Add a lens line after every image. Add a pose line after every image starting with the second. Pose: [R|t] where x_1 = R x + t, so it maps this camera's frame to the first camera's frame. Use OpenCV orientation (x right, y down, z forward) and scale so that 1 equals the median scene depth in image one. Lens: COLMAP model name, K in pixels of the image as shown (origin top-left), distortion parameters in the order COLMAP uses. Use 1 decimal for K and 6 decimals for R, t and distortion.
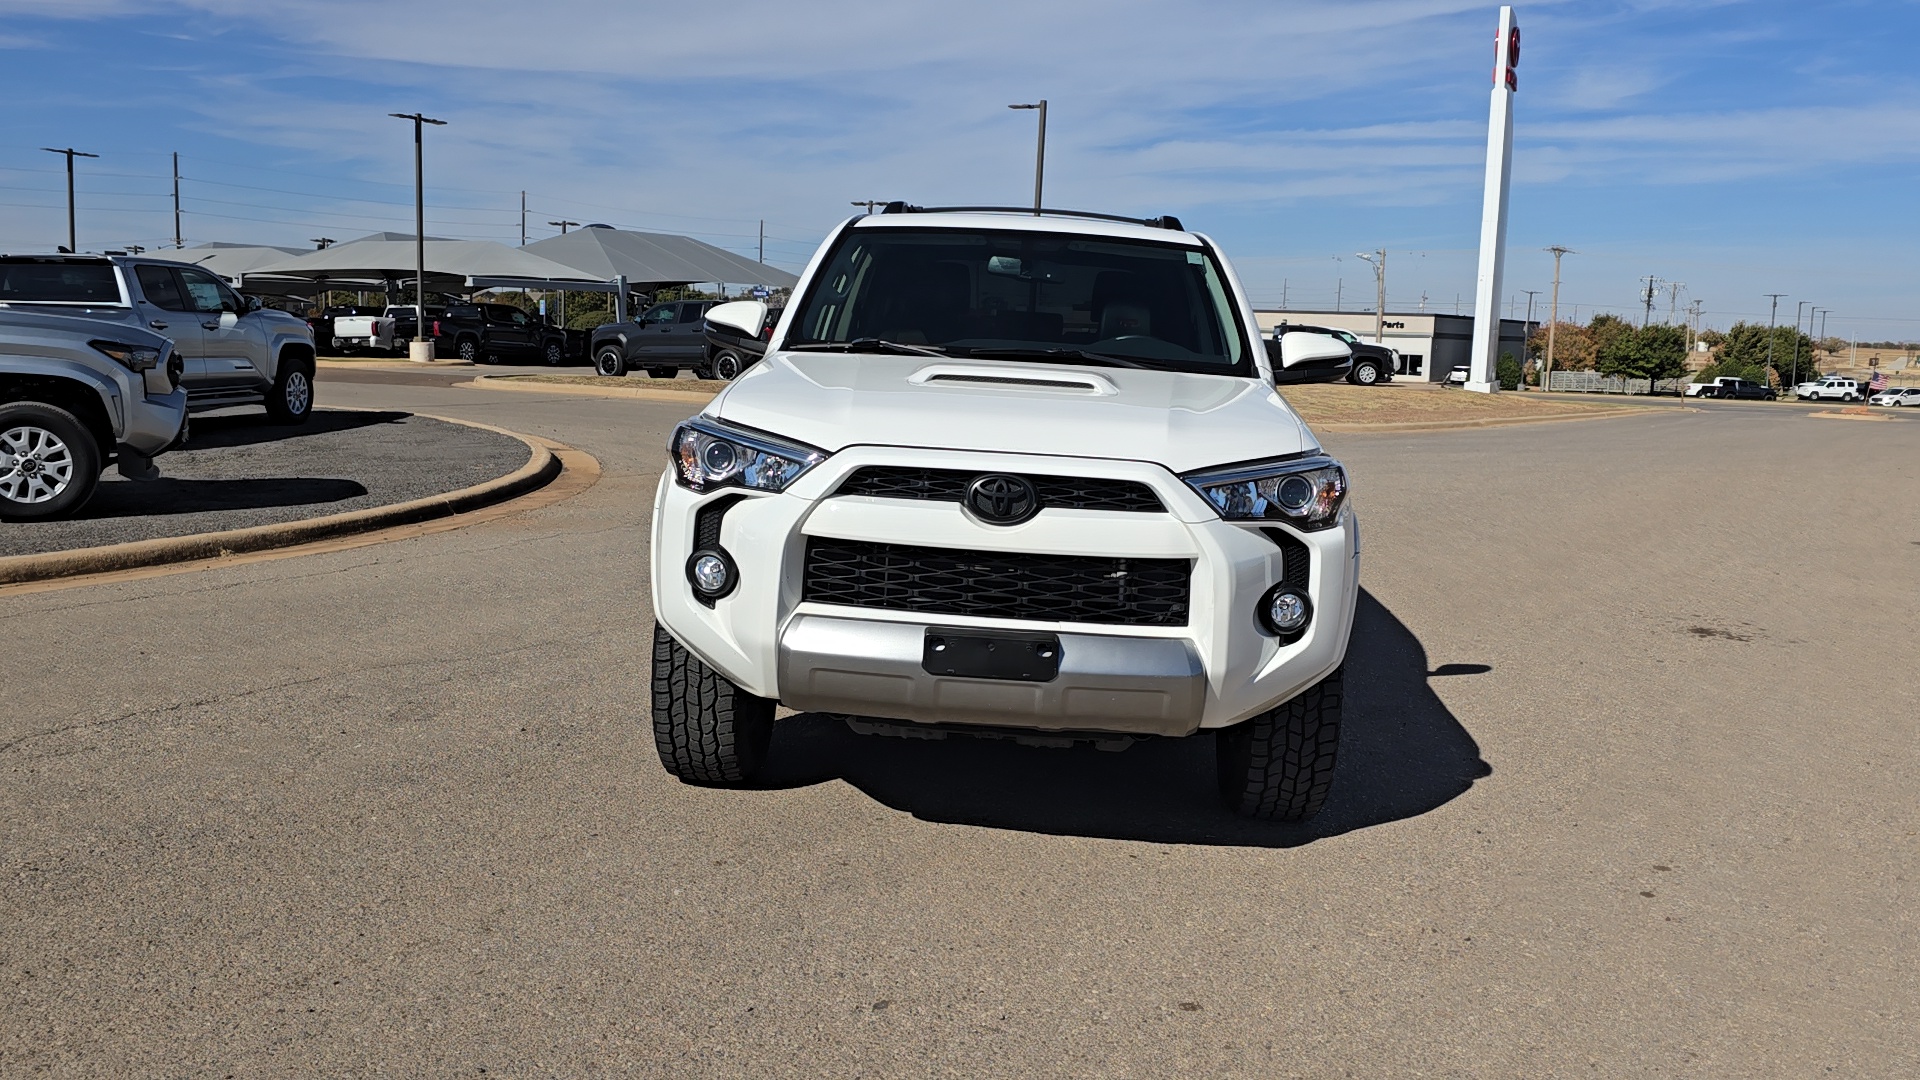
lens RADIAL K [[1619.0, 0, 939.0], [0, 1619.0, 524.1], [0, 0, 1]] dist [-0.024221, 0.036875]
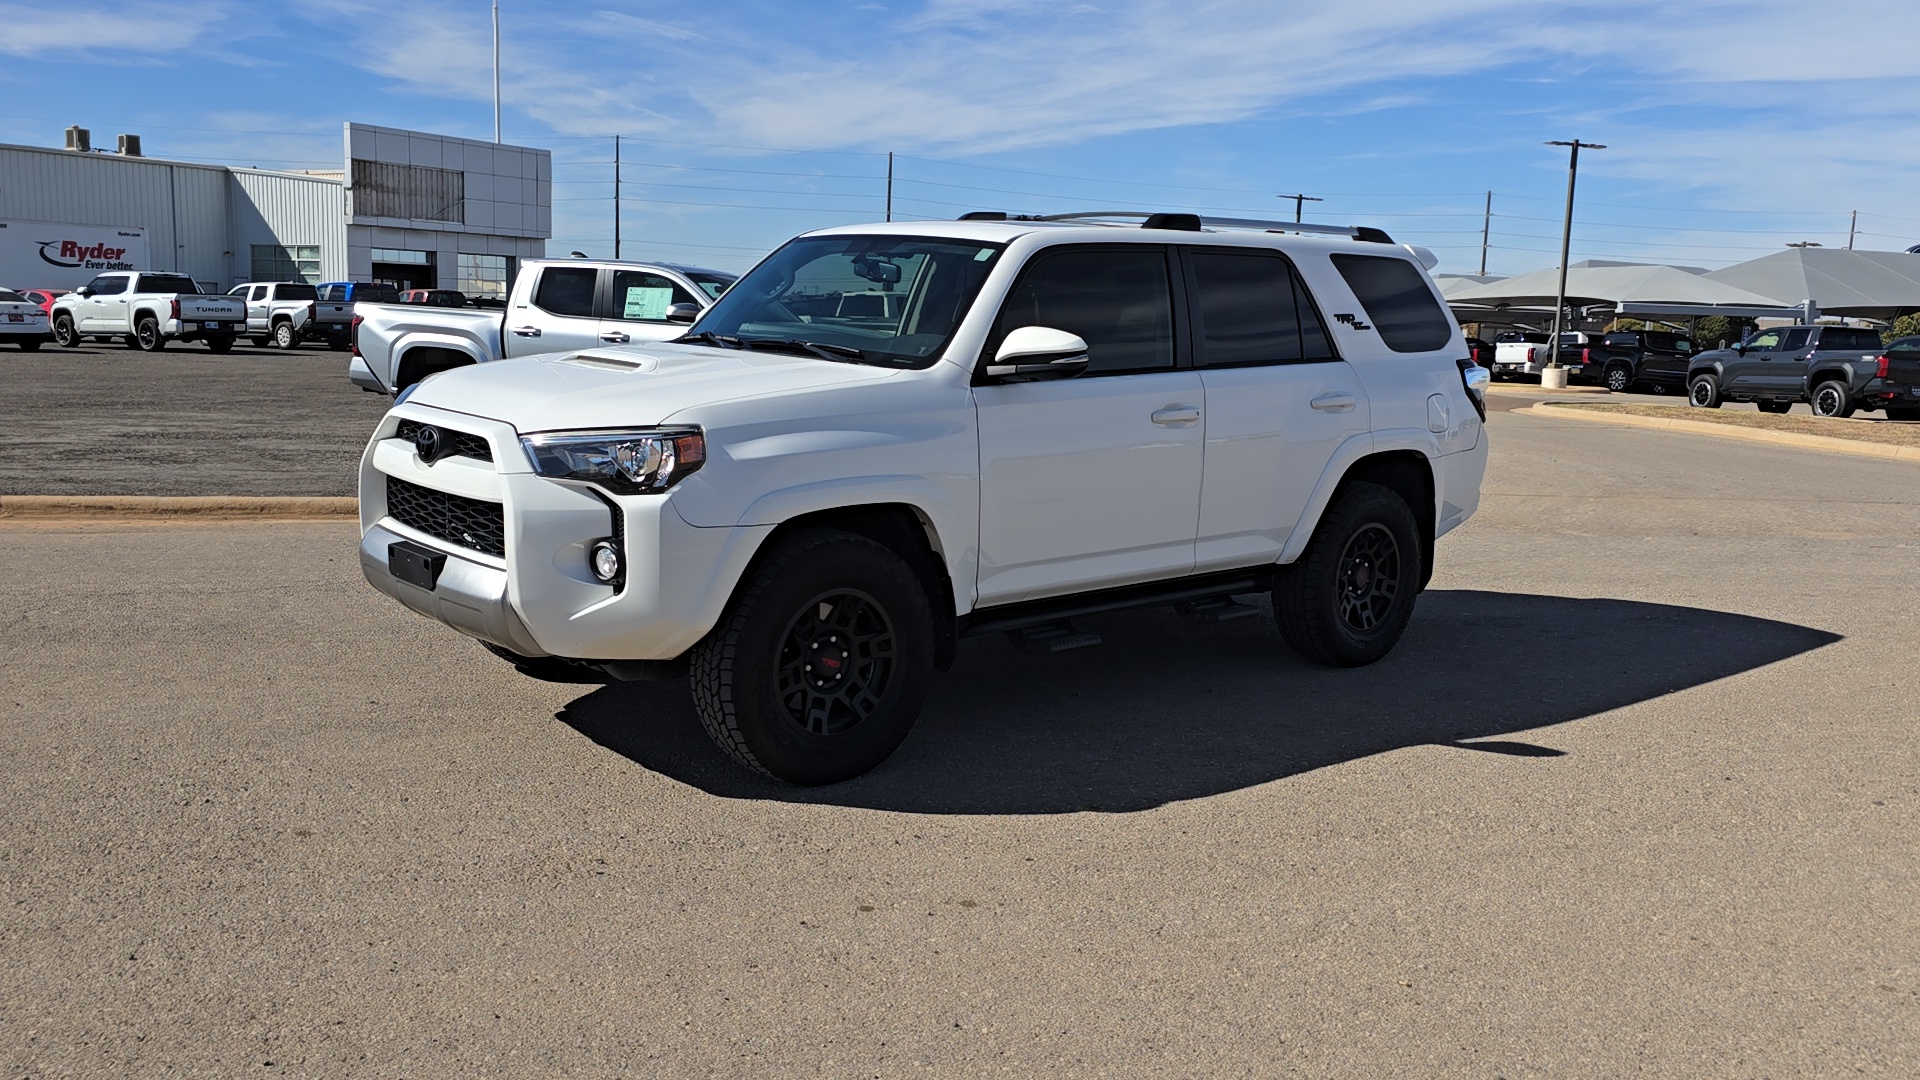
lens RADIAL K [[1619.0, 0, 948.0], [0, 1619.0, 501.6], [0, 0, 1]] dist [-0.024221, 0.036875]
pose [[0.701771, 0.074781, -0.708466, 0.152134], [-0.098147, 0.995141, 0.007821, -0.002691], [0.705609, 0.064045, 0.705701, 0.047647]]
